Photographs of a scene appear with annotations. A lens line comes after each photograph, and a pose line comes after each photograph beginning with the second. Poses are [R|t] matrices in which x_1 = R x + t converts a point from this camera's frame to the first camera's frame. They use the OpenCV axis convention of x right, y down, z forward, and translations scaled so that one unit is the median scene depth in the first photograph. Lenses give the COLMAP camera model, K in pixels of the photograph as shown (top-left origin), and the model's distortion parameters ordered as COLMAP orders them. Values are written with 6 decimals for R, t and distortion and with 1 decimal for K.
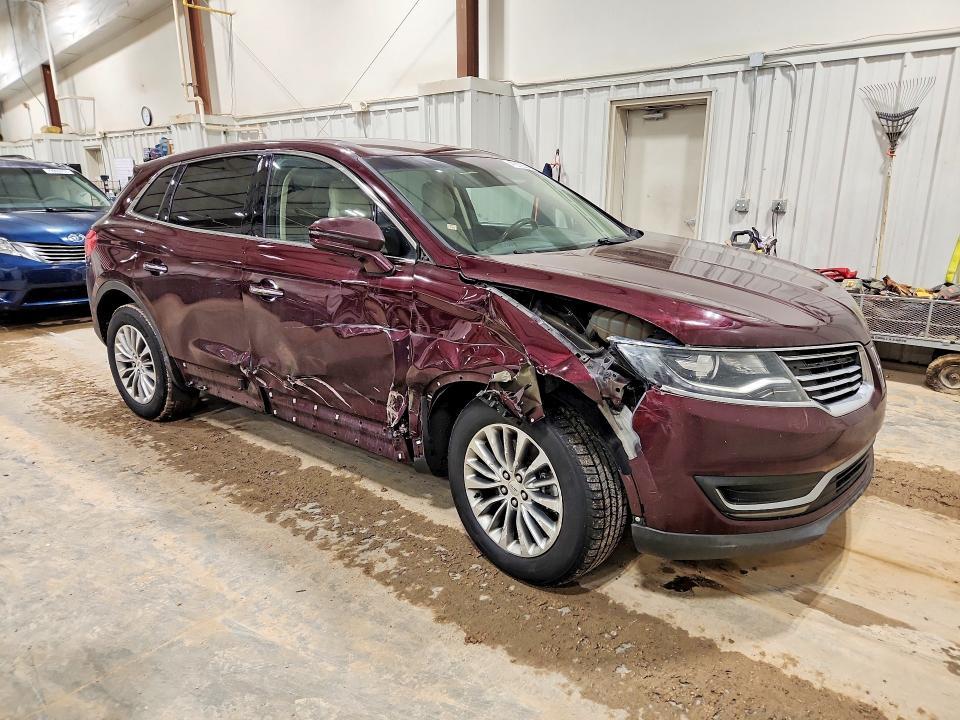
lens RADIAL K [[646.4, 0, 488.3], [0, 646.4, 360.8], [0, 0, 1]] dist [0.066285, -0.055815]
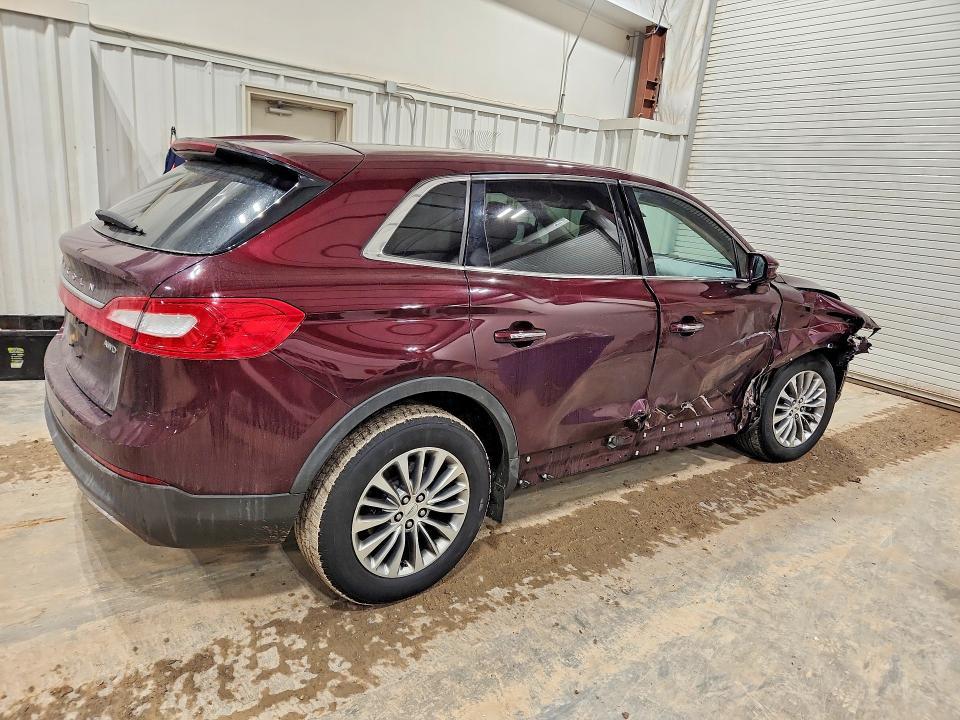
lens RADIAL K [[646.4, 0, 488.3], [0, 646.4, 360.8], [0, 0, 1]] dist [0.066285, -0.055815]
pose [[0.252542, -0.216206, 0.943121, -0.804809], [0.174319, 0.968933, 0.175445, -0.165161], [-0.951754, 0.120097, 0.282386, 0.589860]]
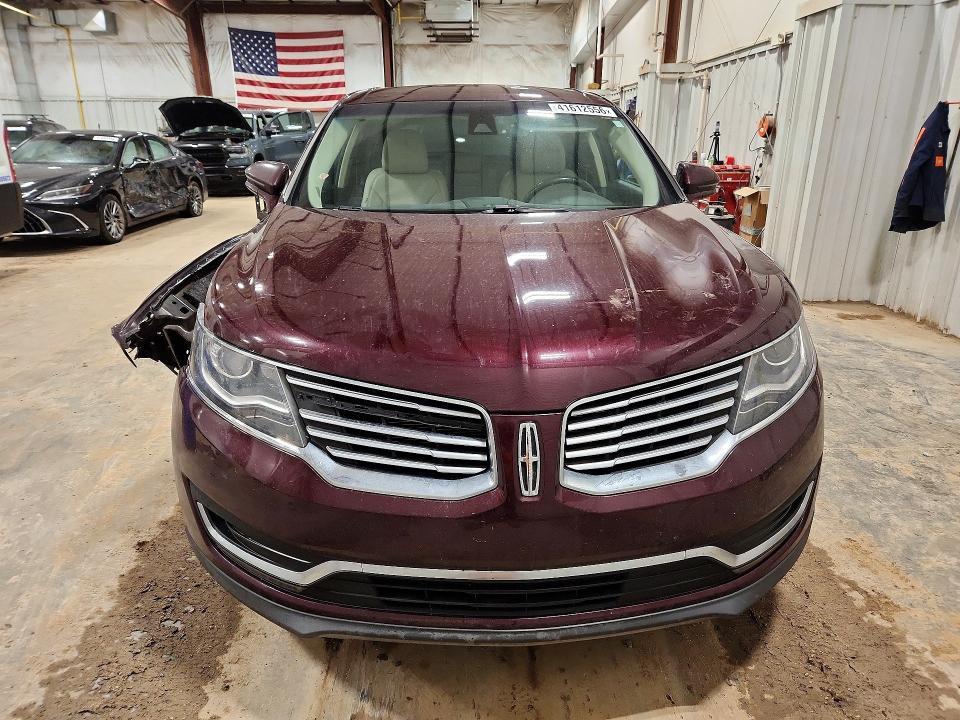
lens RADIAL K [[646.4, 0, 488.3], [0, 646.4, 360.8], [0, 0, 1]] dist [0.066285, -0.055815]
pose [[0.652171, 0.256109, -0.713499, 0.449027], [-0.206544, 0.965626, 0.157818, -0.073898], [0.729392, 0.044444, 0.682651, 0.271236]]
